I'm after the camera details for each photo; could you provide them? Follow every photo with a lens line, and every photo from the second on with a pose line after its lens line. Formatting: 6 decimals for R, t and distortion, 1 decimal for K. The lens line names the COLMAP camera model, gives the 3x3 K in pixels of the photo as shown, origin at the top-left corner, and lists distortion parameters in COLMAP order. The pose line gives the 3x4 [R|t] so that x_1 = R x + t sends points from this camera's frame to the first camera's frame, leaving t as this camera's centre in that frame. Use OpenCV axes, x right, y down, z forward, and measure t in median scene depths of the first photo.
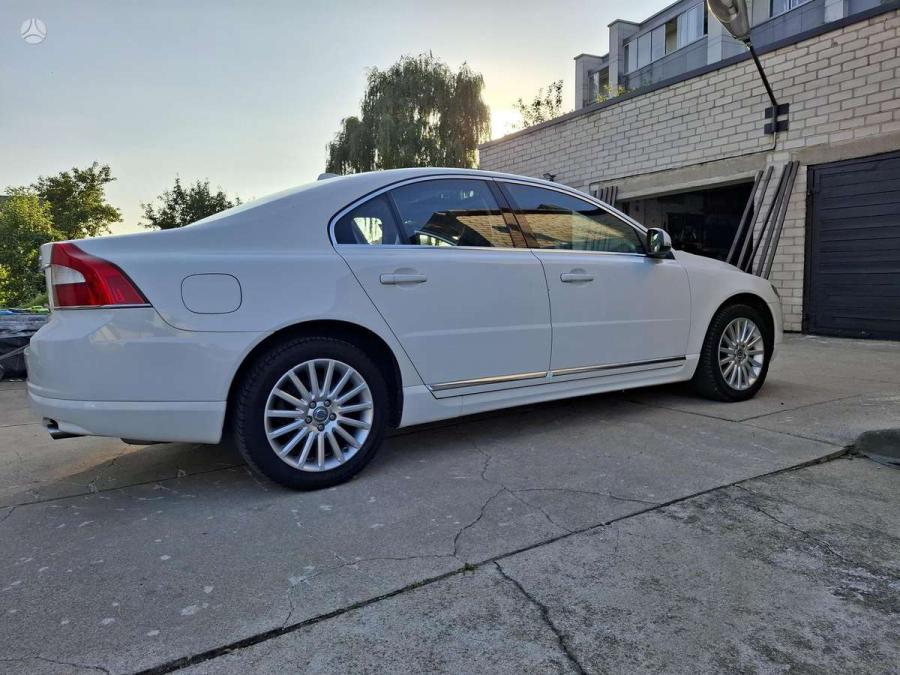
lens RADIAL K [[632.9, 0, 450.0], [0, 632.9, 337.5], [0, 0, 1]] dist [0.056152, -0.042402]
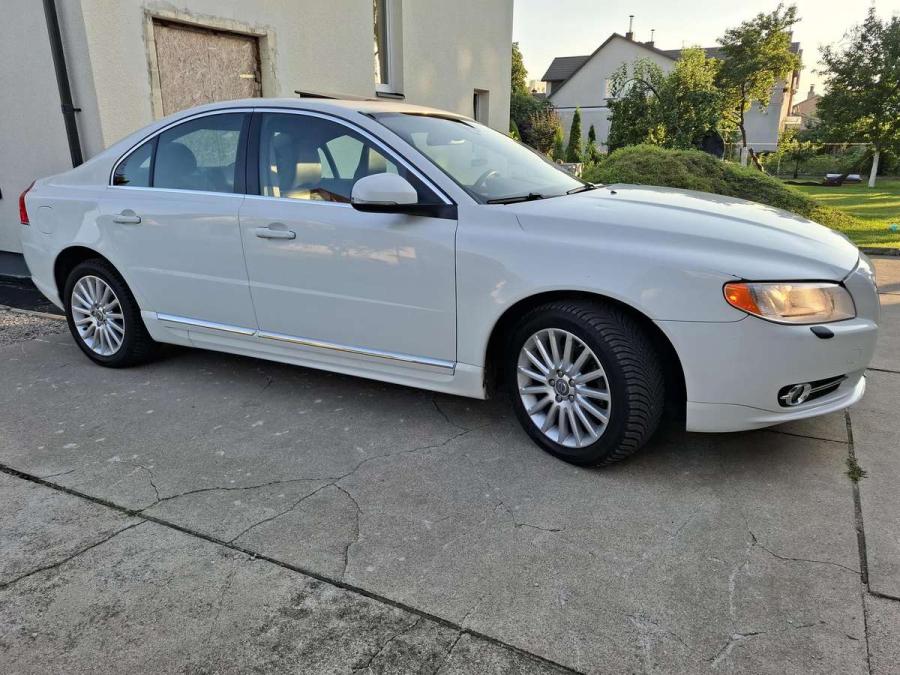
lens RADIAL K [[632.9, 0, 450.0], [0, 632.9, 337.5], [0, 0, 1]] dist [0.056152, -0.042402]
pose [[0.493582, 0.267319, -0.827597, 0.928134], [-0.066856, 0.960437, 0.270353, -0.238215], [0.867126, -0.078112, 0.491927, 0.723862]]
